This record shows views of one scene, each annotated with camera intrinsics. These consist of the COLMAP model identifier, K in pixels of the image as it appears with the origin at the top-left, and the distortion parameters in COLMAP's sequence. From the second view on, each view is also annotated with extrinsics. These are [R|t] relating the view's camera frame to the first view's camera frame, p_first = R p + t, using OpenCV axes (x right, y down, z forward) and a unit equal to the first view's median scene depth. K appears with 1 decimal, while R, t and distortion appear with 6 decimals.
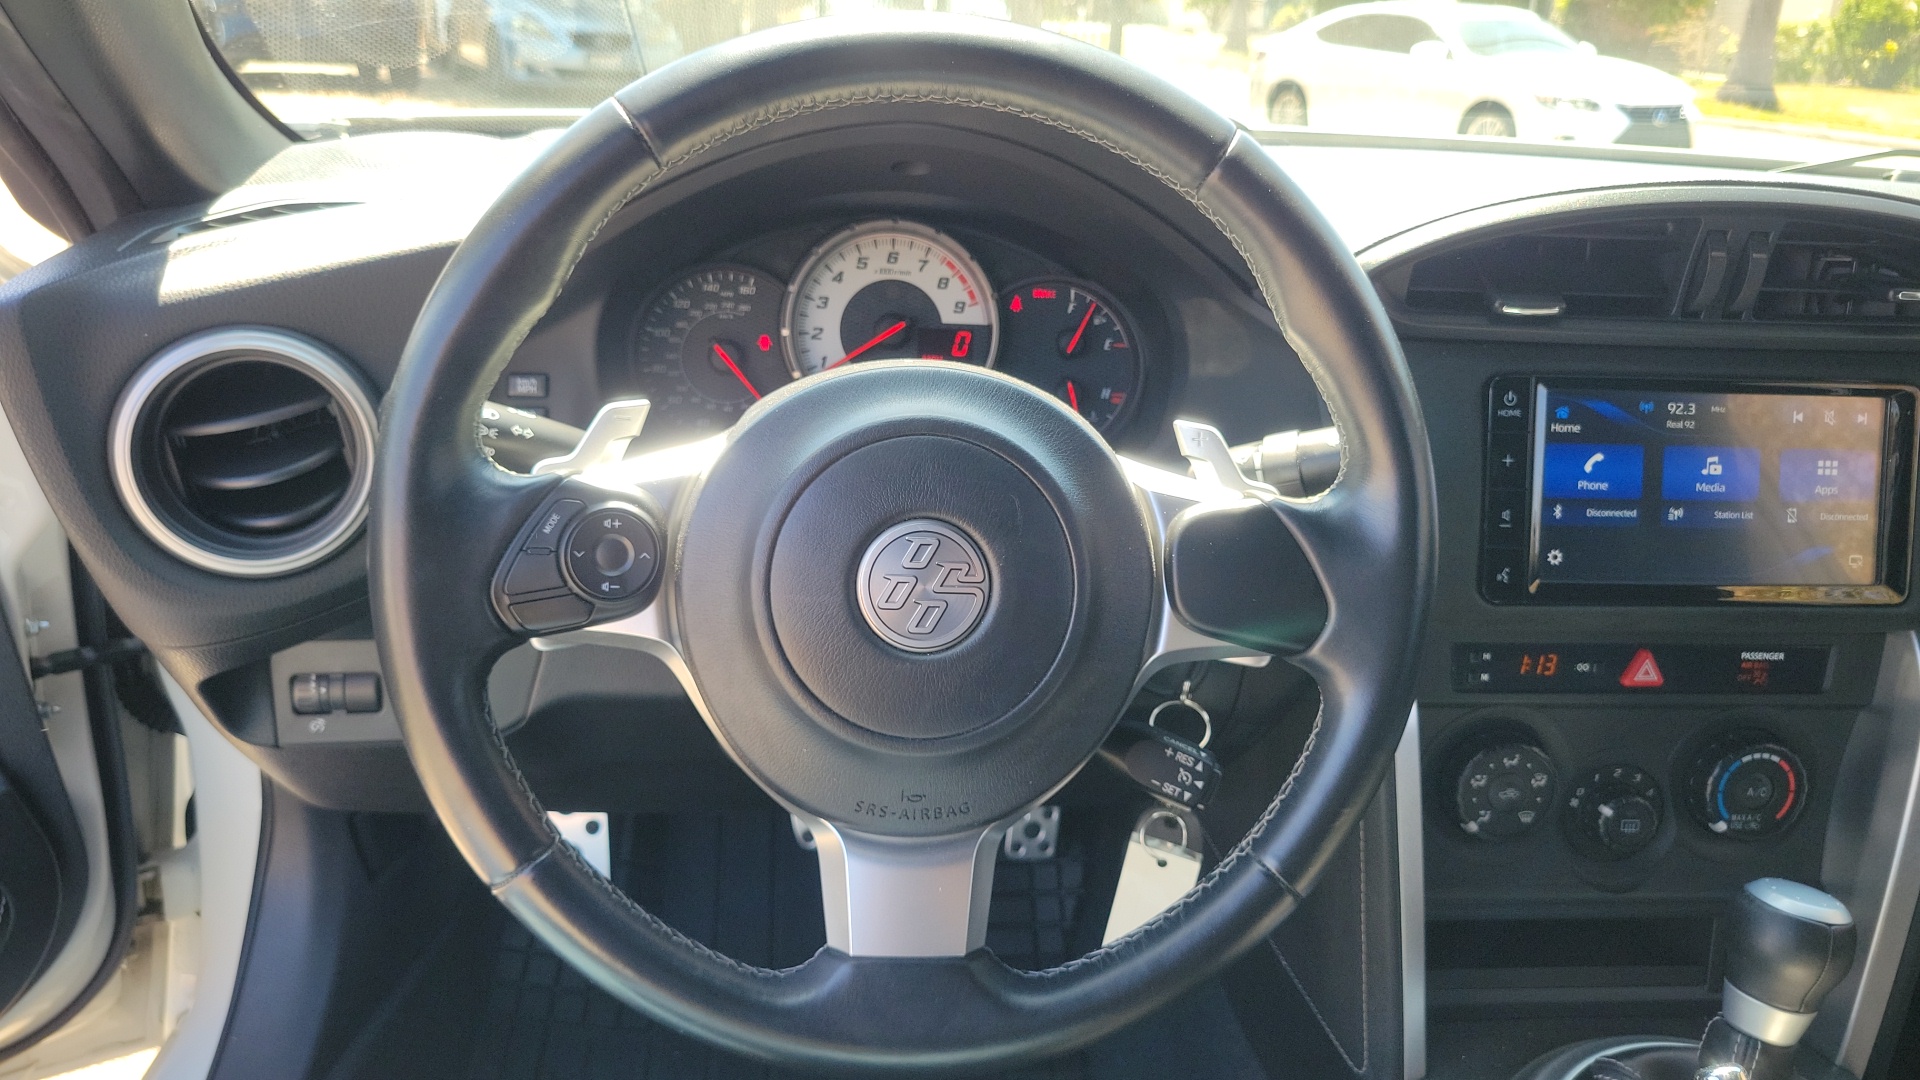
lens RADIAL K [[1508.8, 0, 960.0], [0, 1508.8, 540.0], [0, 0, 1]] dist [0.035274, -0.000264]
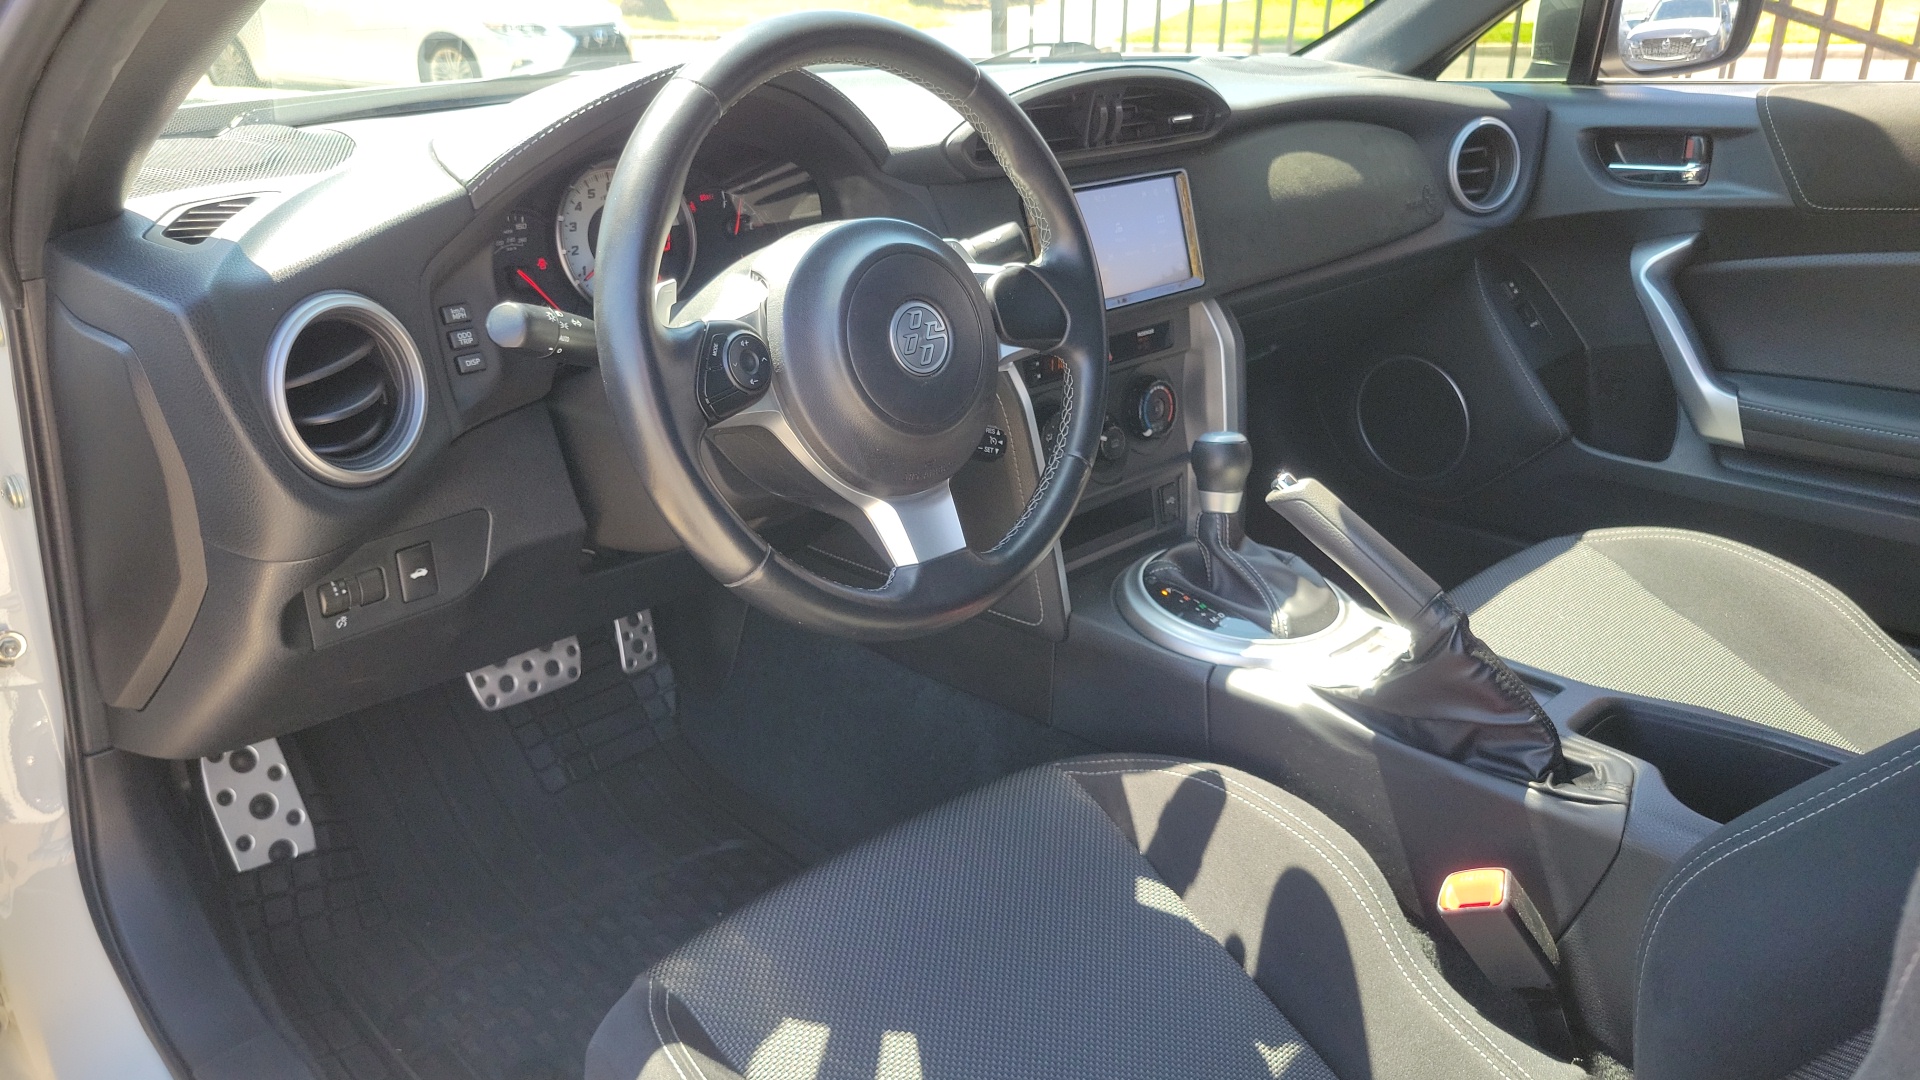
lens RADIAL K [[1508.8, 0, 960.0], [0, 1508.8, 540.0], [0, 0, 1]] dist [0.035274, -0.000264]
pose [[0.774863, -0.280431, 0.566521, -0.701149], [0.256258, 0.958619, 0.124023, 0.032773], [-0.577858, 0.049075, 0.814661, -0.300176]]
